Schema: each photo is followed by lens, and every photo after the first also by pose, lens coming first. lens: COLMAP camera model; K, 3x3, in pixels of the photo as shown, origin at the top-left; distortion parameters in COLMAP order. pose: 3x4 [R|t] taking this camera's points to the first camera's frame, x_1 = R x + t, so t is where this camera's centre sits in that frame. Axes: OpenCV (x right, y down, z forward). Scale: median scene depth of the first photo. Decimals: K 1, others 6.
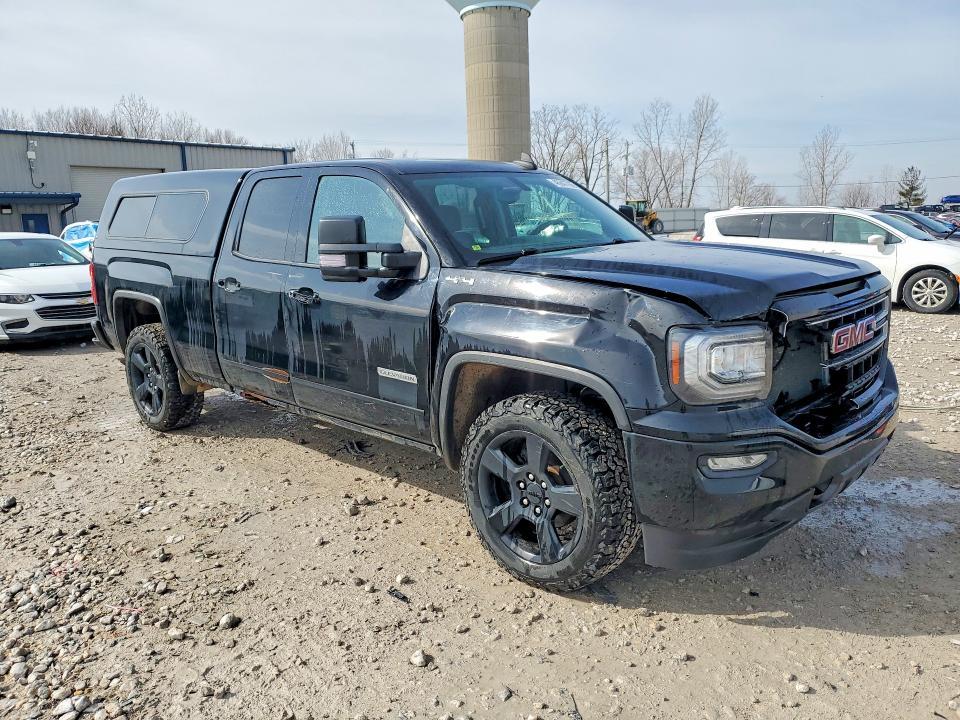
lens RADIAL K [[783.0, 0, 484.6], [0, 783.0, 360.0], [0, 0, 1]] dist [0.027268, 0.002088]
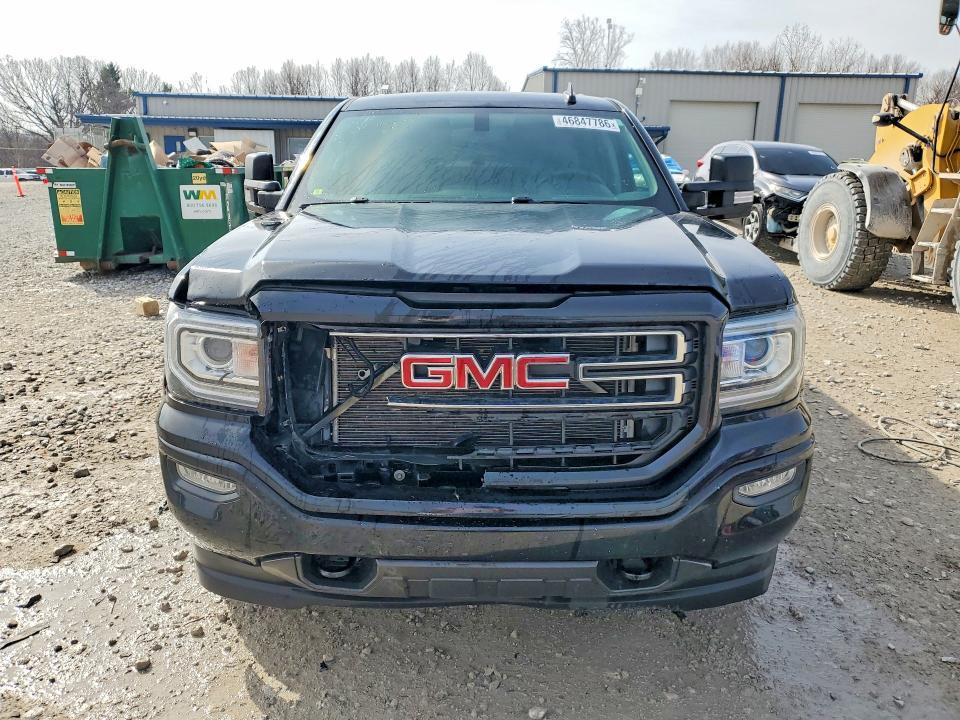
lens RADIAL K [[783.0, 0, 484.6], [0, 783.0, 360.0], [0, 0, 1]] dist [0.027268, 0.002088]
pose [[0.666540, 0.225629, -0.710504, 0.137259], [-0.168444, 0.974031, 0.151293, -0.020703], [0.726189, 0.018837, 0.687237, 0.084561]]
